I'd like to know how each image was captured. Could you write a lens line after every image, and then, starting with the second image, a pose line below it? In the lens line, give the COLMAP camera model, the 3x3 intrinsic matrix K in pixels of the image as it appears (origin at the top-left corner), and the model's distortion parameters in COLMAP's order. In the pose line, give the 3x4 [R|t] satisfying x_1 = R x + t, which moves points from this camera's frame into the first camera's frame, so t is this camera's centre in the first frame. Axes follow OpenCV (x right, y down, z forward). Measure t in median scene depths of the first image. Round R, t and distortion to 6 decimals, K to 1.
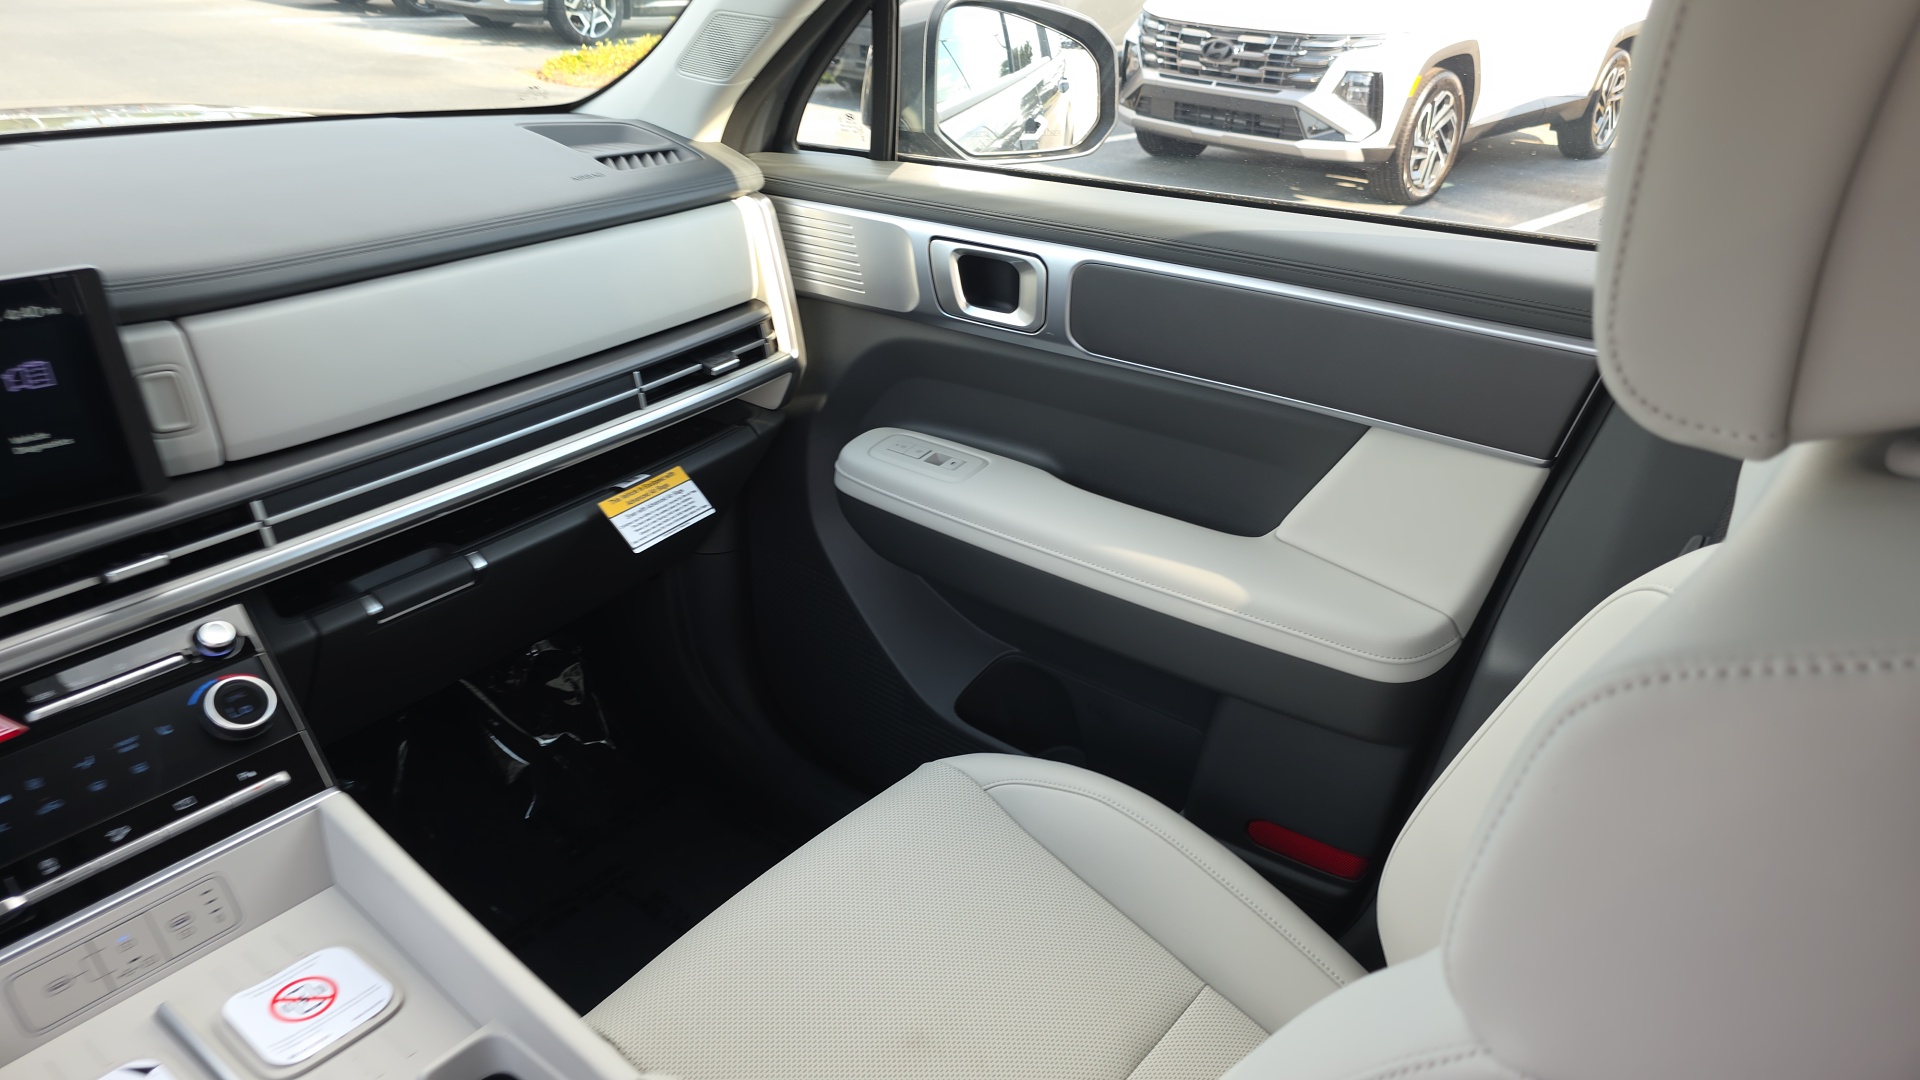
lens RADIAL K [[1350.9, 0, 984.5], [0, 1350.9, 546.7], [0, 0, 1]] dist [0.067650, -0.060906]
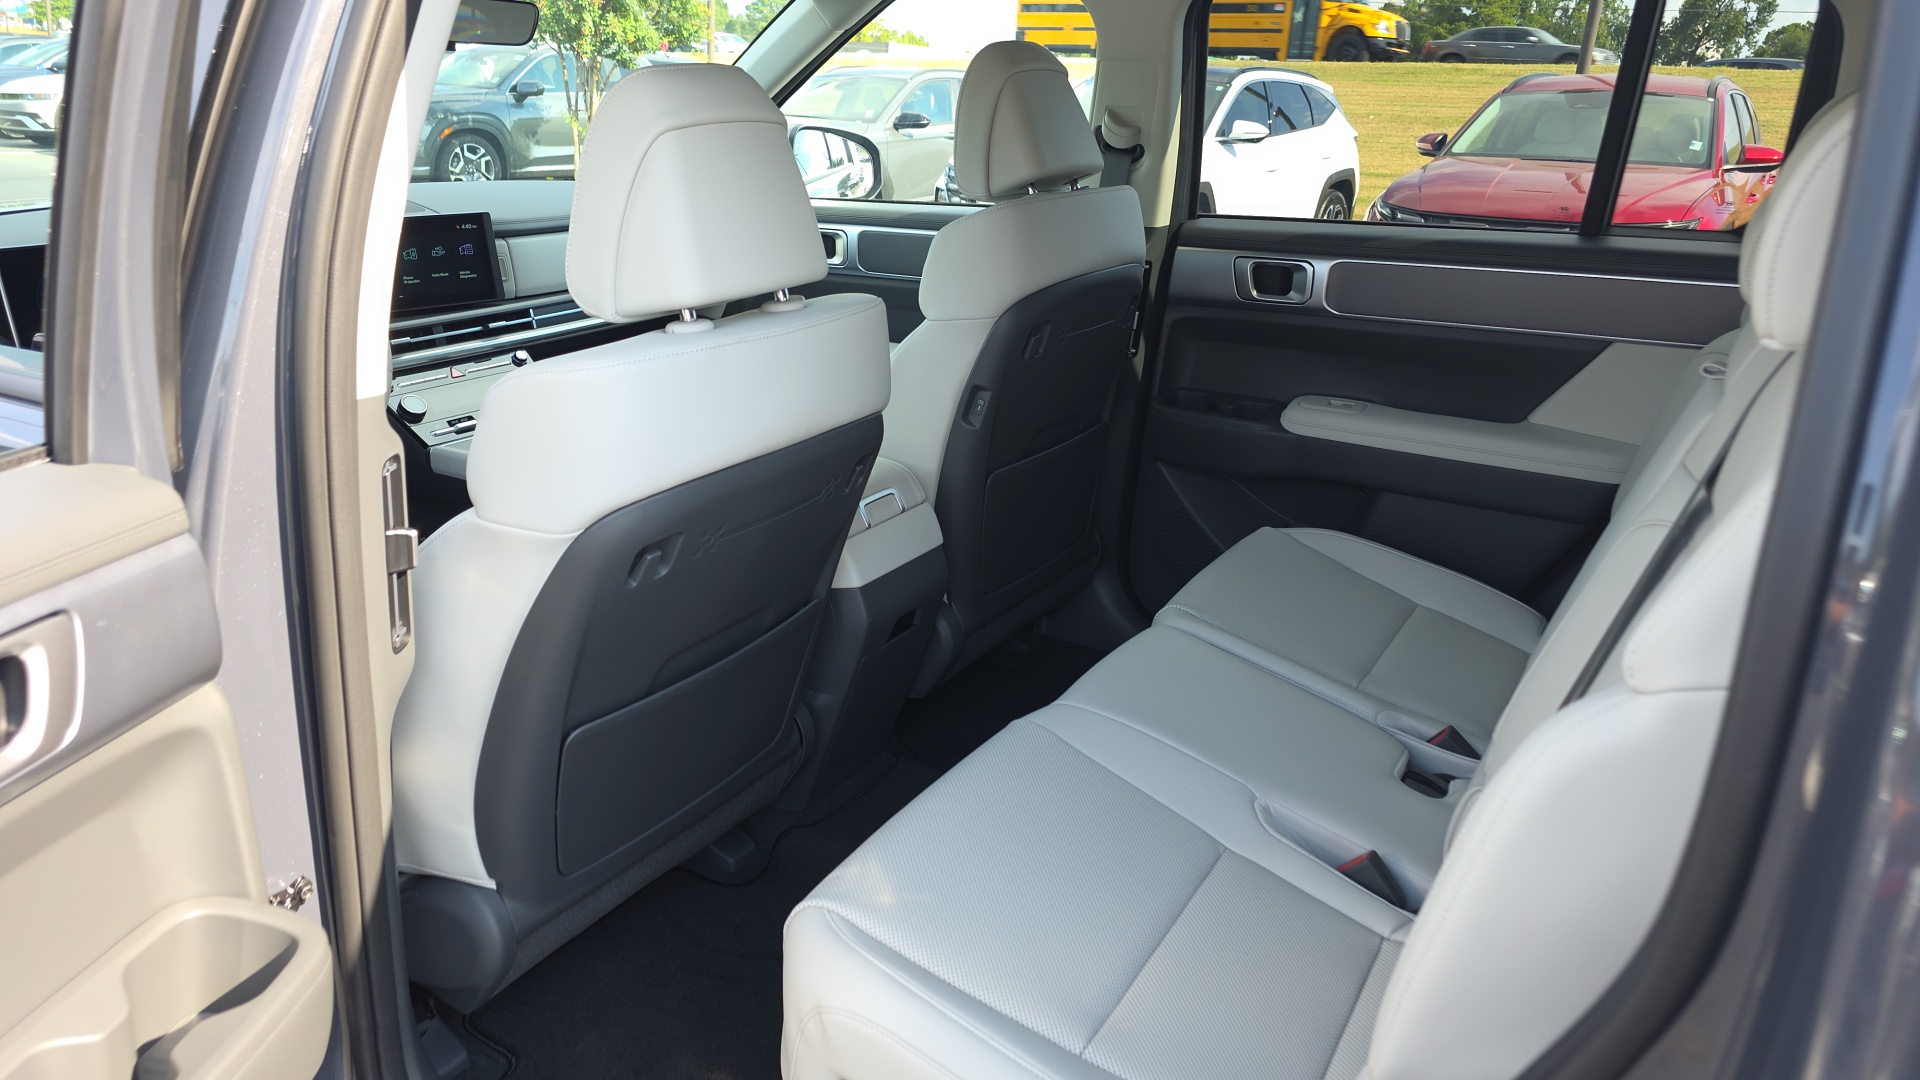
lens RADIAL K [[1350.9, 0, 984.5], [0, 1350.9, 546.7], [0, 0, 1]] dist [0.067650, -0.060906]
pose [[0.993097, -0.039082, 0.110591, 0.001584], [0.051431, 0.992475, -0.111118, 0.590406], [-0.105416, 0.116039, 0.987635, -1.239439]]
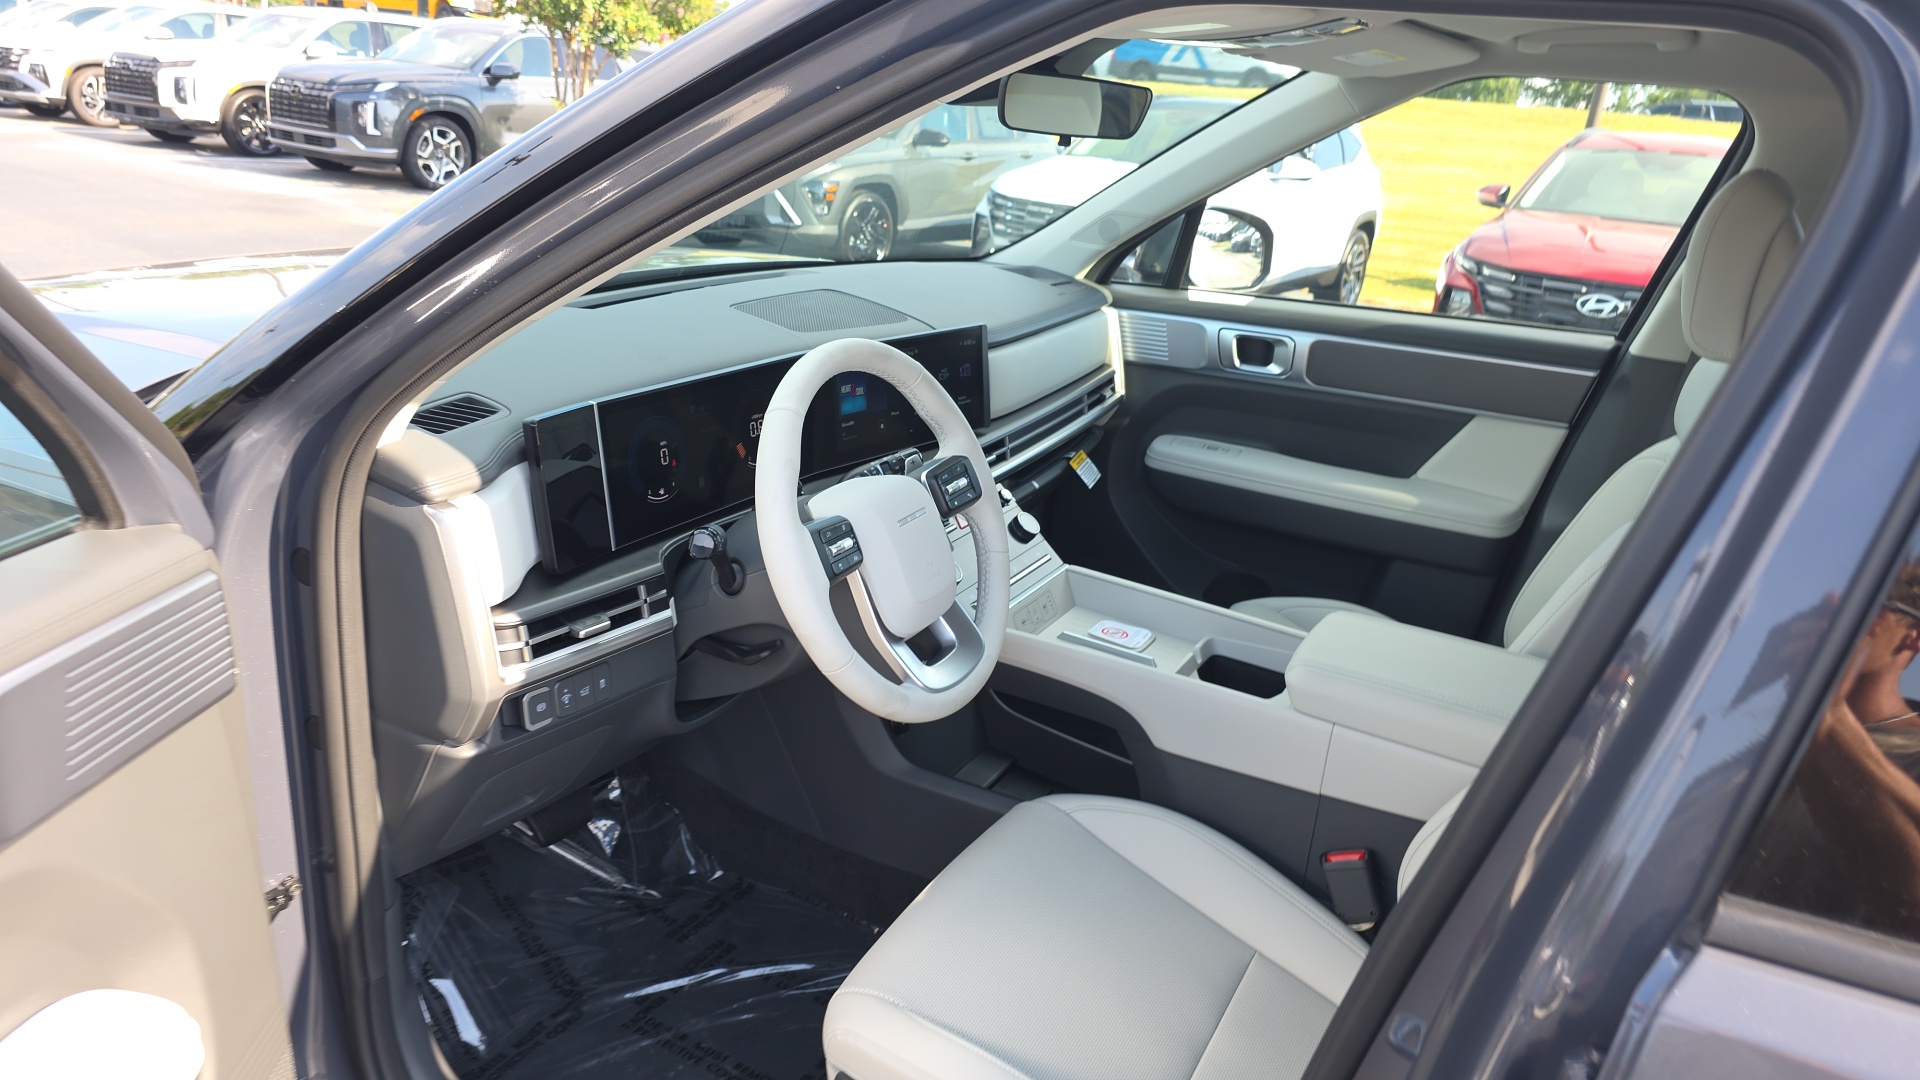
lens RADIAL K [[1353.5, 0, 947.7], [0, 1353.5, 549.3], [0, 0, 1]] dist [0.078217, -0.085341]
pose [[0.983092, -0.002993, 0.183086, -0.819989], [0.022317, 0.994371, -0.103578, 0.287554], [-0.181745, 0.105912, 0.977625, -0.820168]]
